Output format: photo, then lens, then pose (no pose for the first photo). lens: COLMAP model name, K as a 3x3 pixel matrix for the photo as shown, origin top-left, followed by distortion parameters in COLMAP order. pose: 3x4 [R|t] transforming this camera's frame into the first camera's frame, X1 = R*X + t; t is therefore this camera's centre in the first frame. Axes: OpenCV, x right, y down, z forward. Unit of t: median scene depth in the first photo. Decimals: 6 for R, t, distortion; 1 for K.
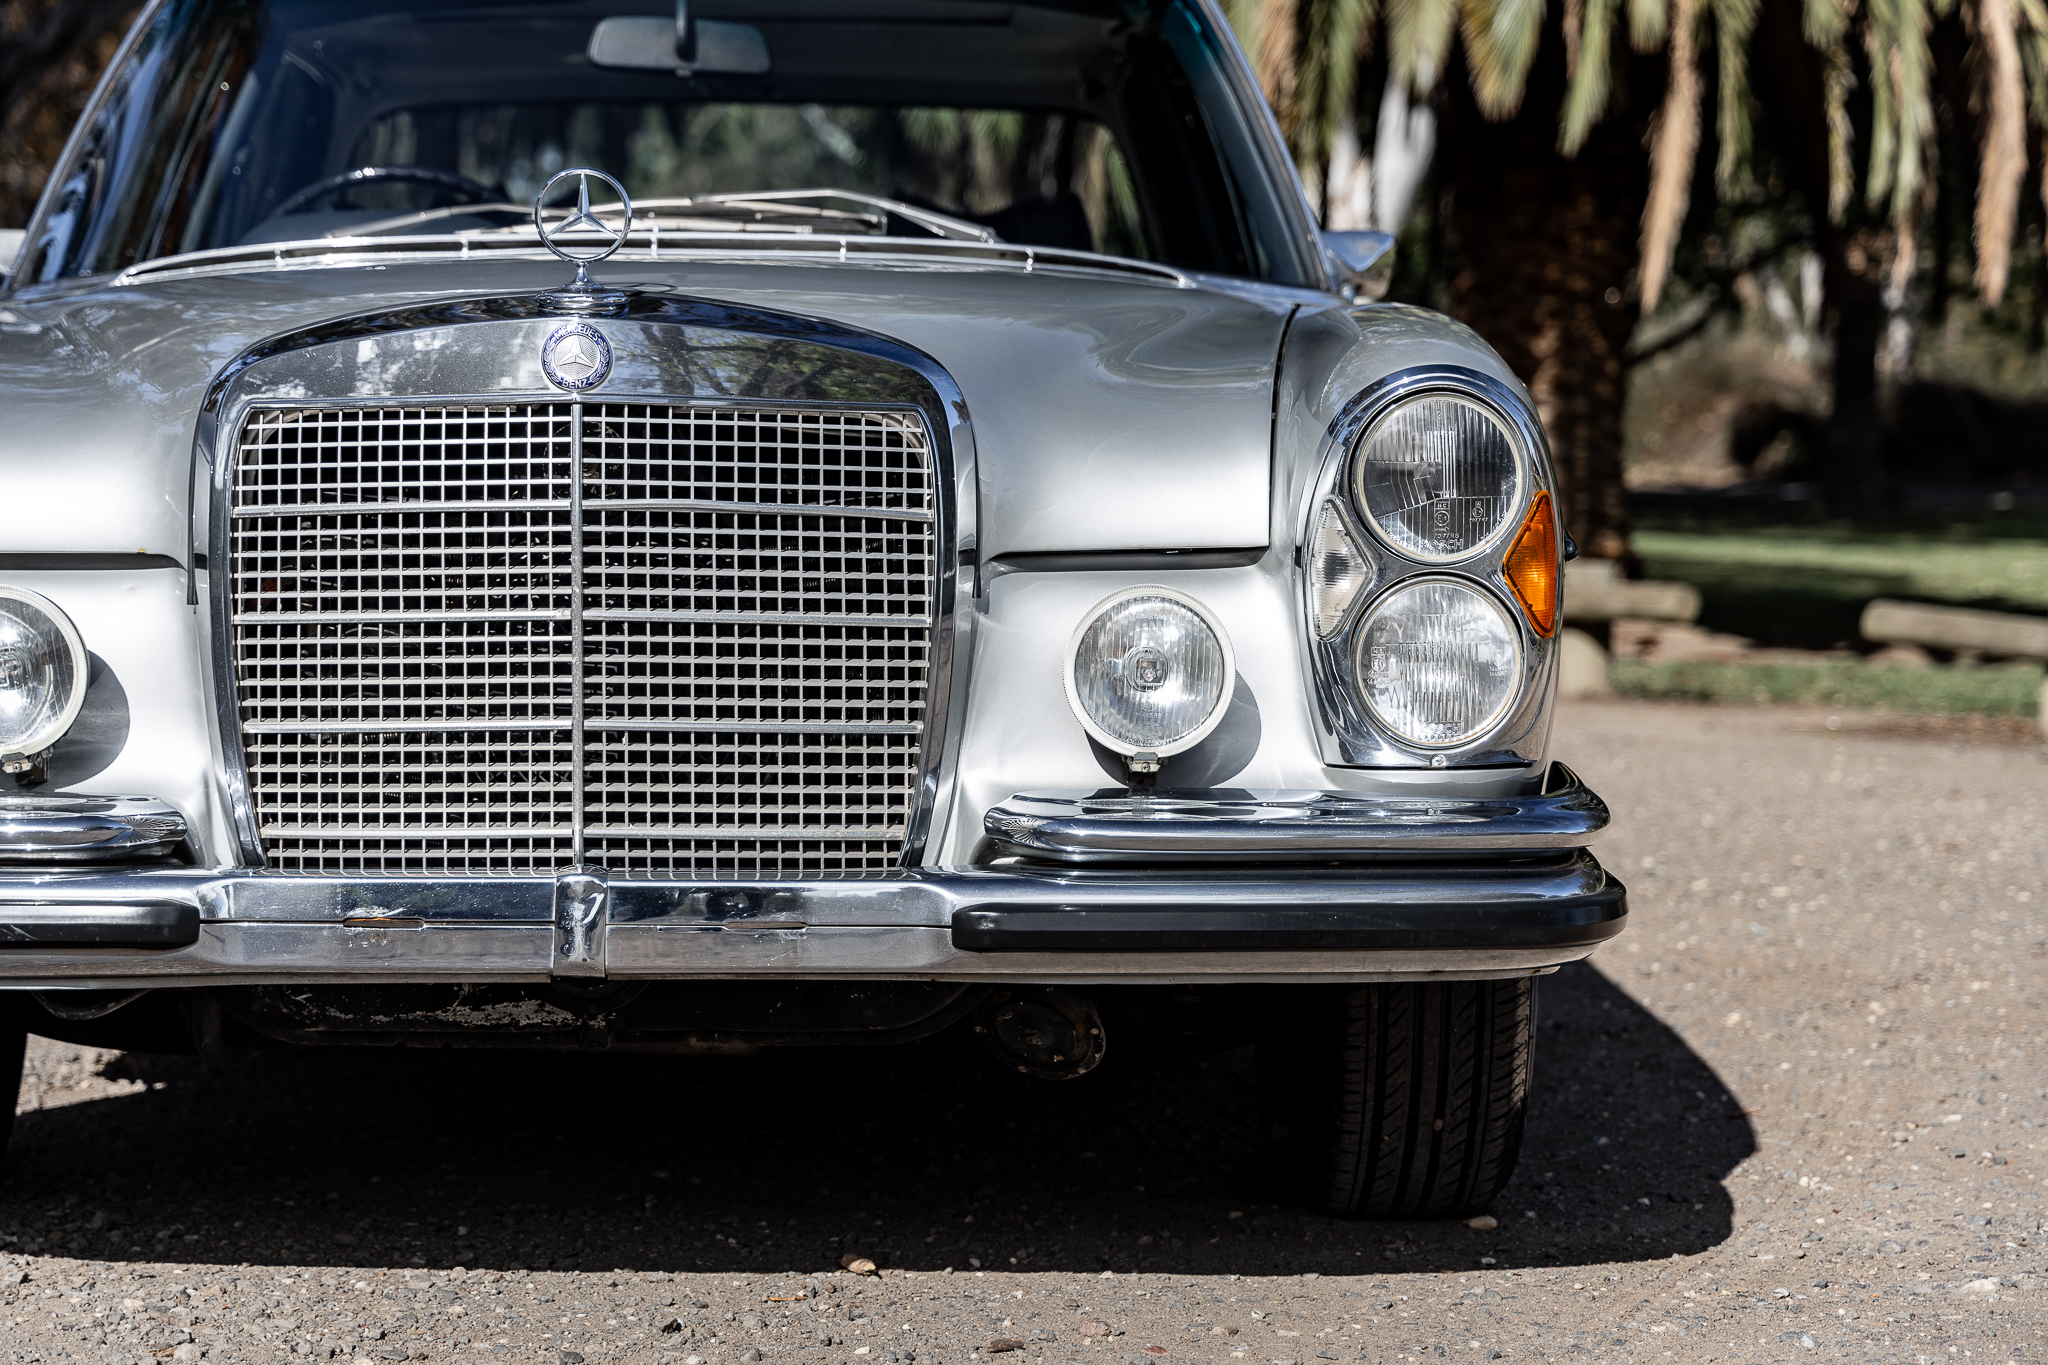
lens RADIAL K [[4117.4, 0, 1027.1], [0, 4117.4, 673.4], [0, 0, 1]] dist [0.029560, 0.000000]
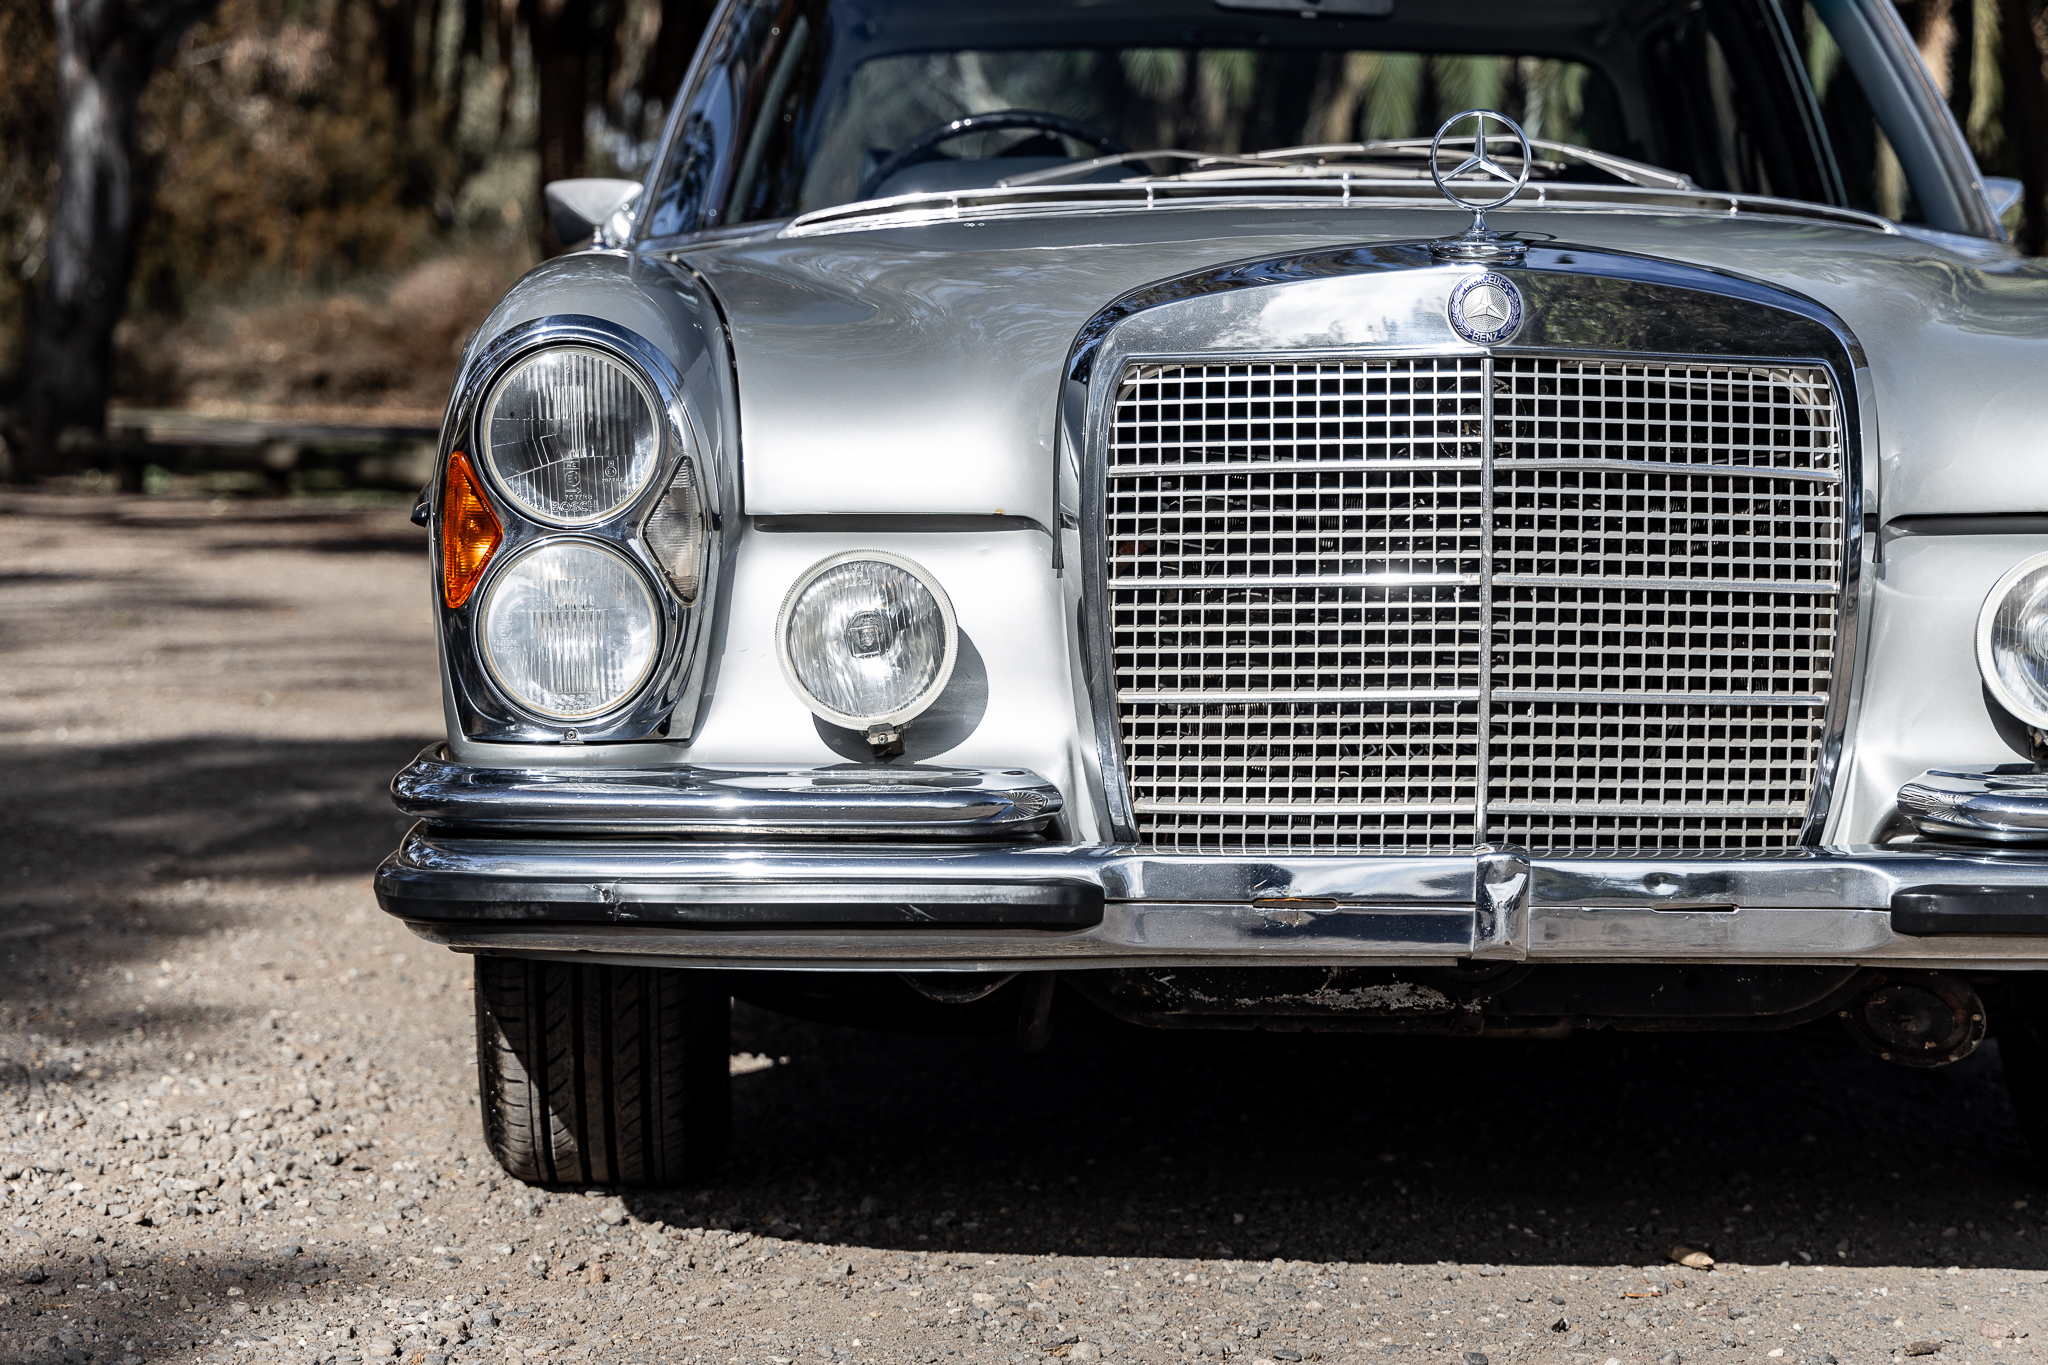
lens RADIAL K [[4099.4, 0, 1023.1], [0, 4099.4, 690.9], [0, 0, 1]] dist [0.027423, 0.000000]
pose [[0.999918, 0.001811, -0.012702, -0.197601], [-0.001612, 0.999876, 0.015642, -0.003166], [0.012728, -0.015621, 0.999797, 0.050043]]
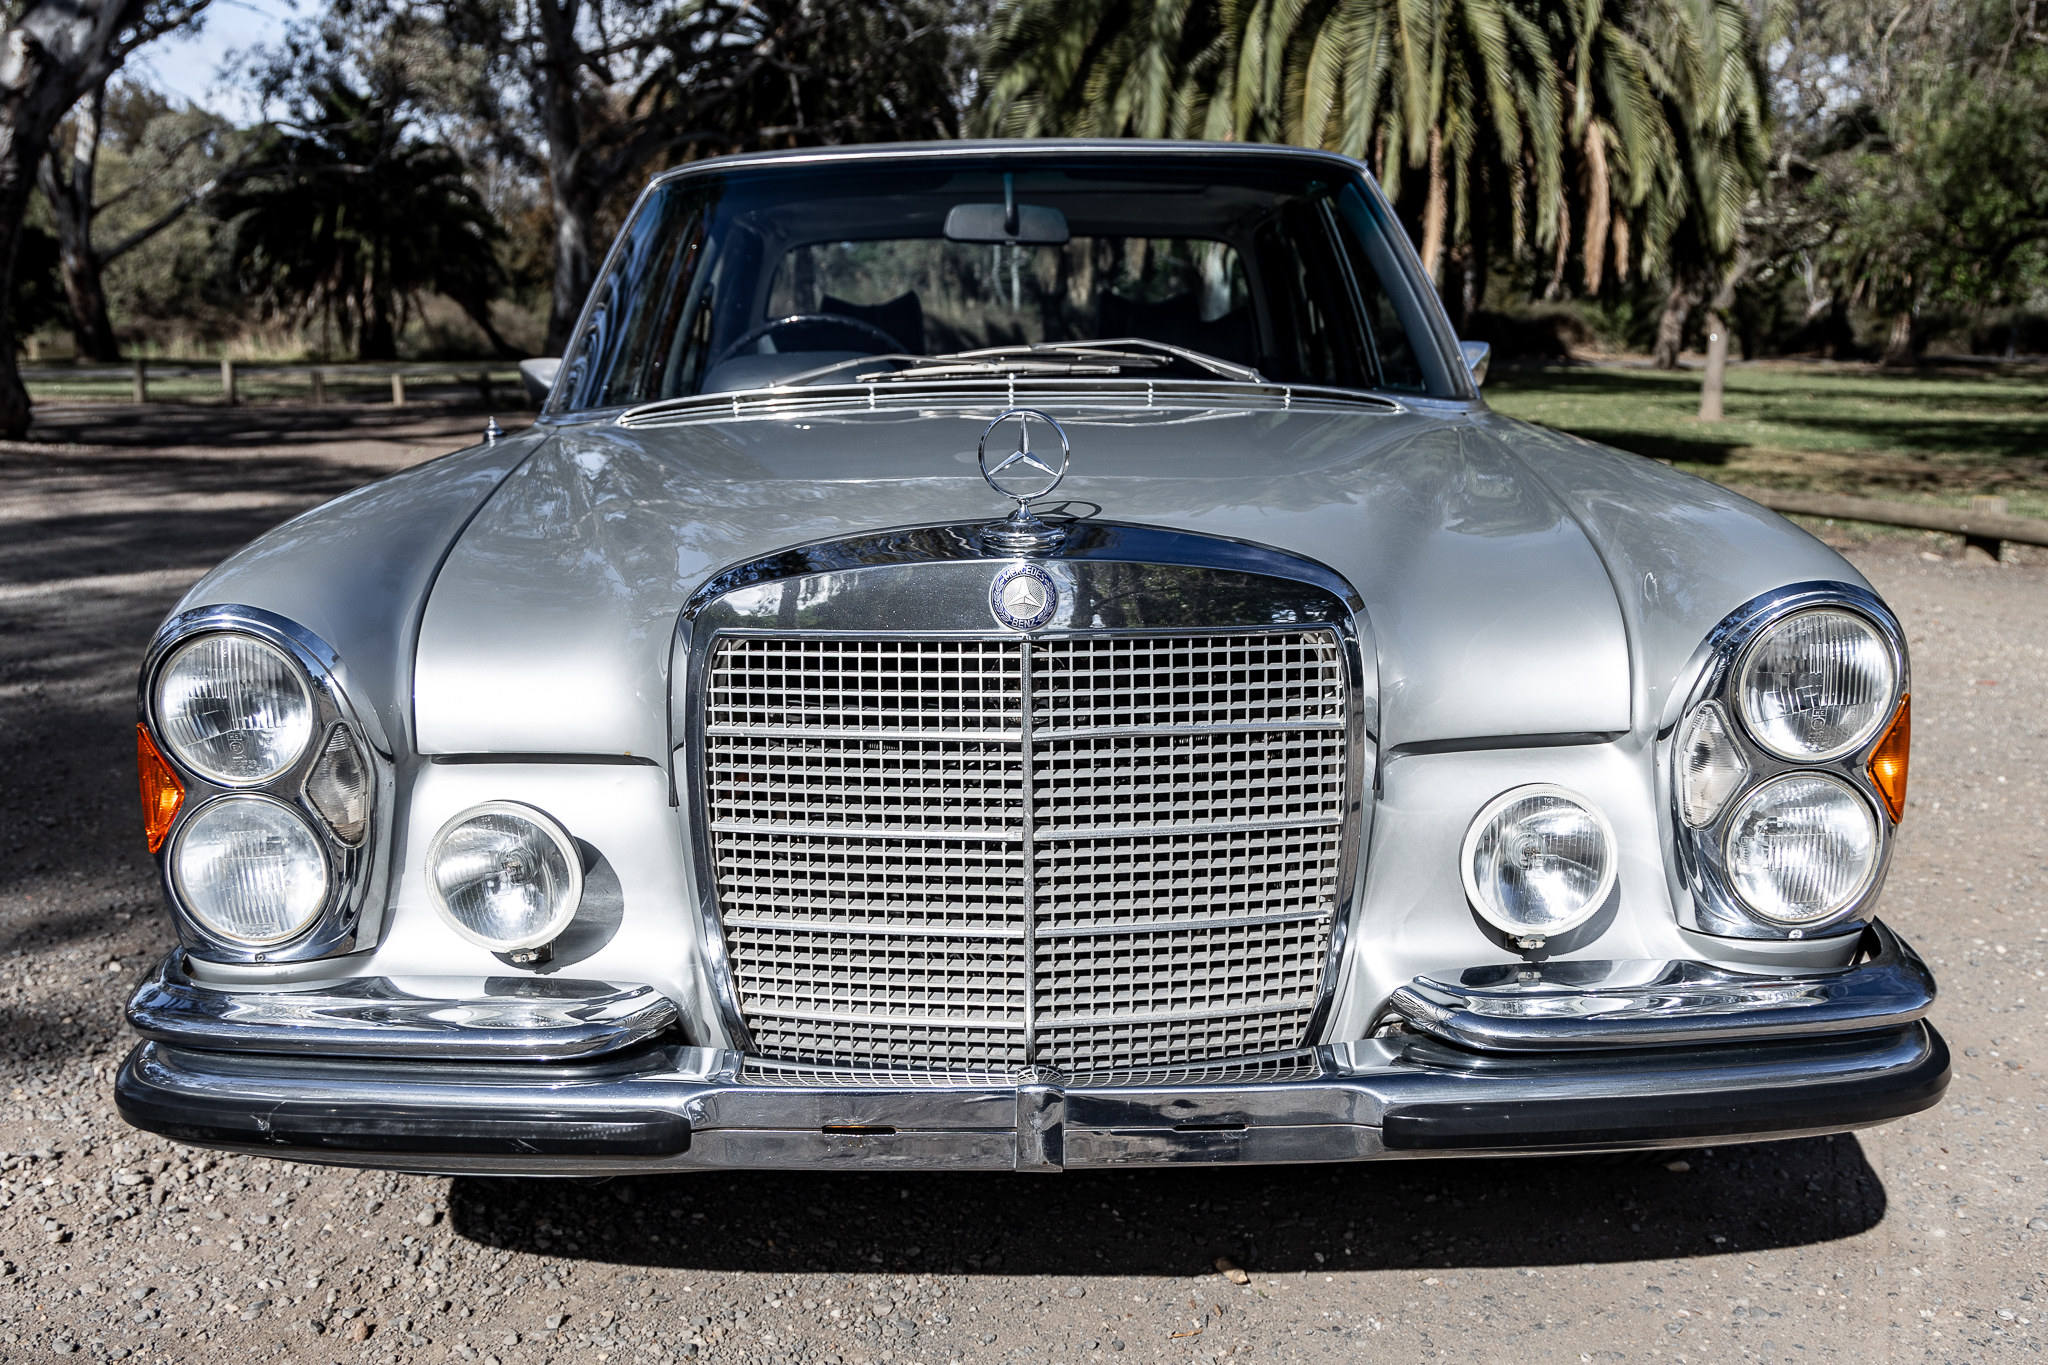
lens RADIAL K [[1776.2, 0, 1014.9], [0, 1776.2, 685.6], [0, 0, 1]] dist [-0.009918, -0.021832]
pose [[0.999632, -0.010183, -0.025128, -0.097435], [0.013585, 0.990178, 0.139148, -0.113984], [0.023464, -0.139438, 0.989953, 0.528938]]
